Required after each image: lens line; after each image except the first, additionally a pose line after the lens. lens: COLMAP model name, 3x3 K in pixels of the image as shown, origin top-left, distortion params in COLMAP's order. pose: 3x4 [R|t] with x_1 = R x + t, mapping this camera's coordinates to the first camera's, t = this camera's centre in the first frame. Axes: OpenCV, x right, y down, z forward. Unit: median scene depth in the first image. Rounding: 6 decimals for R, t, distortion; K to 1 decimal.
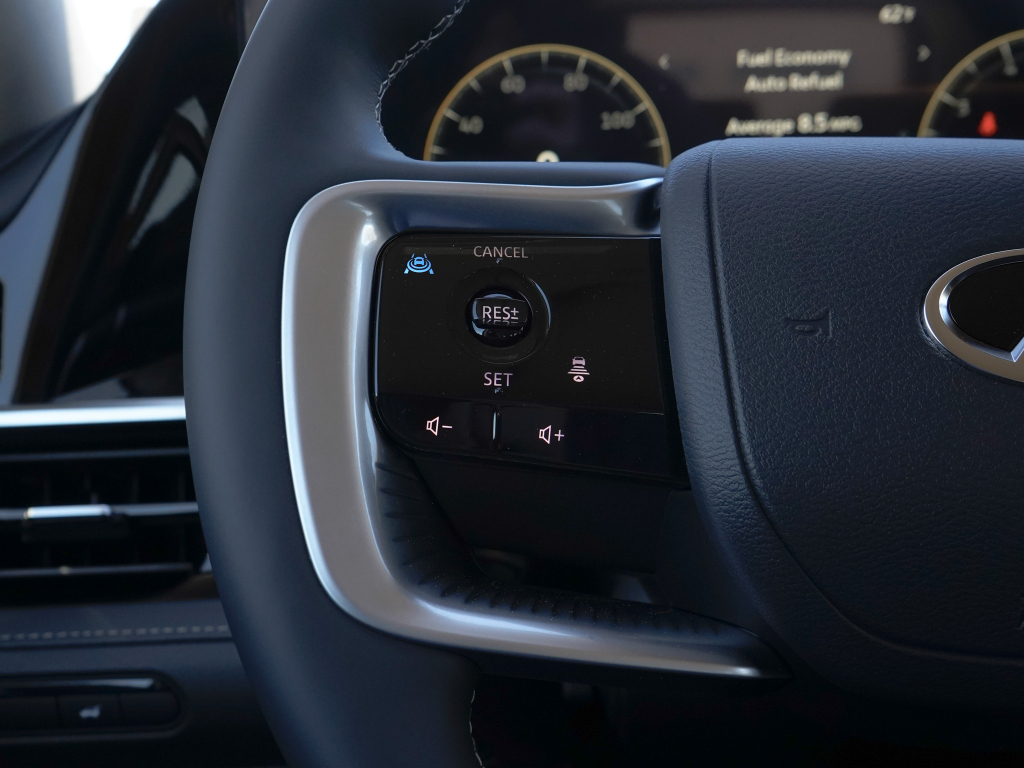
lens RADIAL K [[1339.0, 0, 512.0], [0, 1339.0, 384.0], [0, 0, 1]] dist [0.005430, 0.034388]
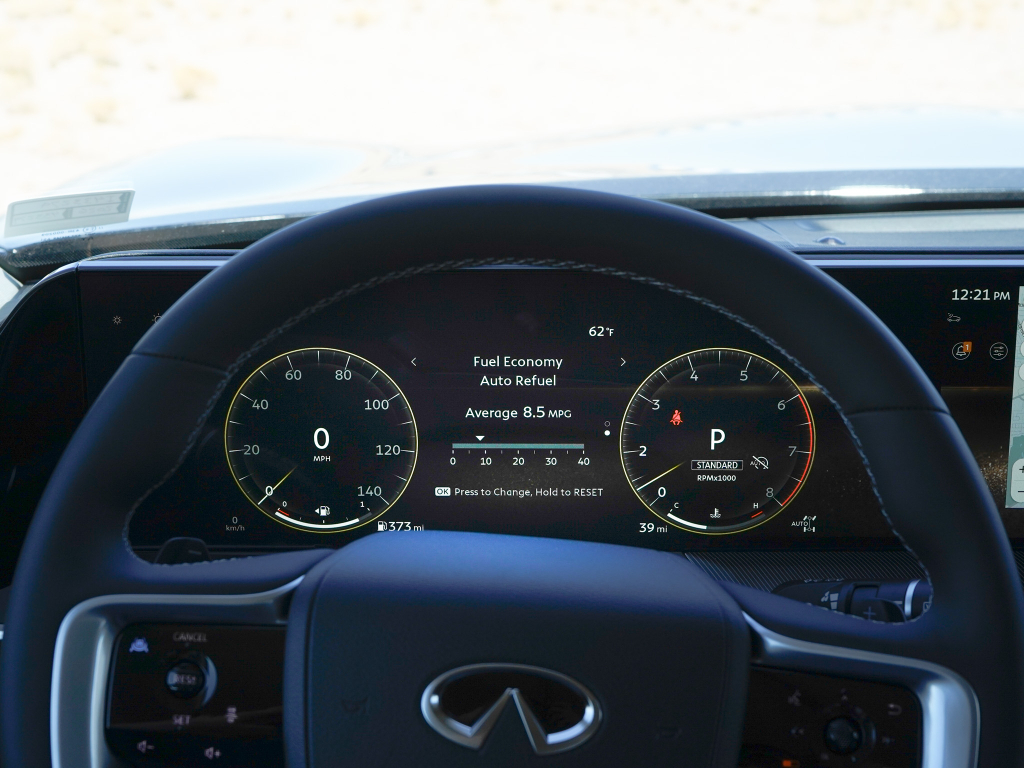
lens RADIAL K [[1942.6, 0, 512.0], [0, 1942.6, 384.0], [0, 0, 1]] dist [-0.001961, -0.087179]
pose [[0.998036, 0.037138, -0.050456, 0.296511], [-0.033058, 0.996293, 0.079413, -0.366105], [0.053218, -0.077589, 0.995564, -0.796135]]
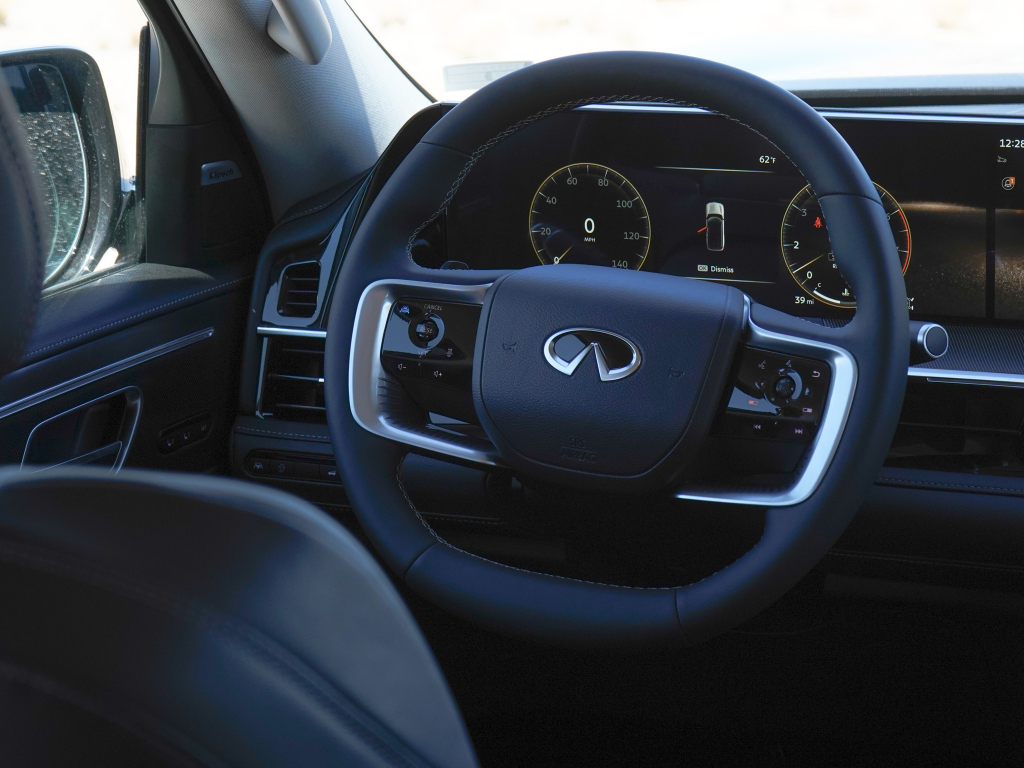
lens RADIAL K [[2610.8, 0, 512.0], [0, 2610.8, 384.0], [0, 0, 1]] dist [0.023620, -0.793079]
pose [[0.906237, 0.109875, -0.408243, 1.444743], [-0.075019, 0.992106, 0.100485, -0.302622], [0.416061, -0.060437, 0.907326, -2.360494]]
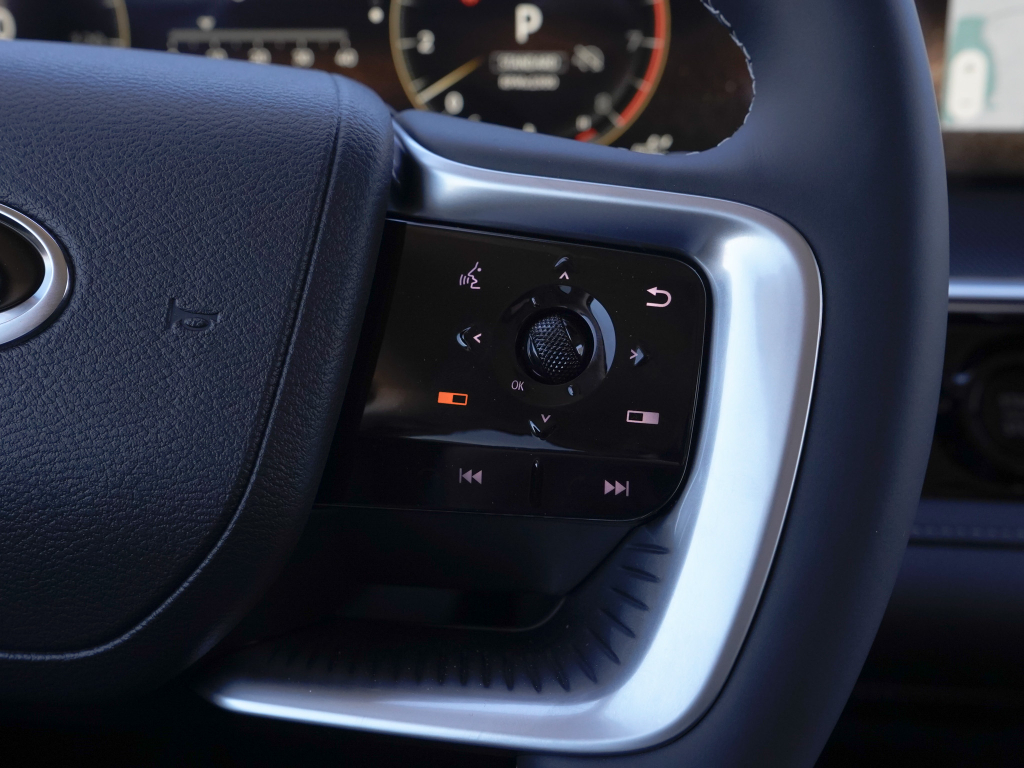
lens RADIAL K [[1385.4, 0, 512.0], [0, 1385.4, 384.0], [0, 0, 1]] dist [0.012238, 0.021564]
pose [[0.988865, 0.068961, -0.131873, 0.525423], [-0.050507, 0.989075, 0.138493, -0.067135], [0.139983, -0.130290, 0.981544, 0.083428]]
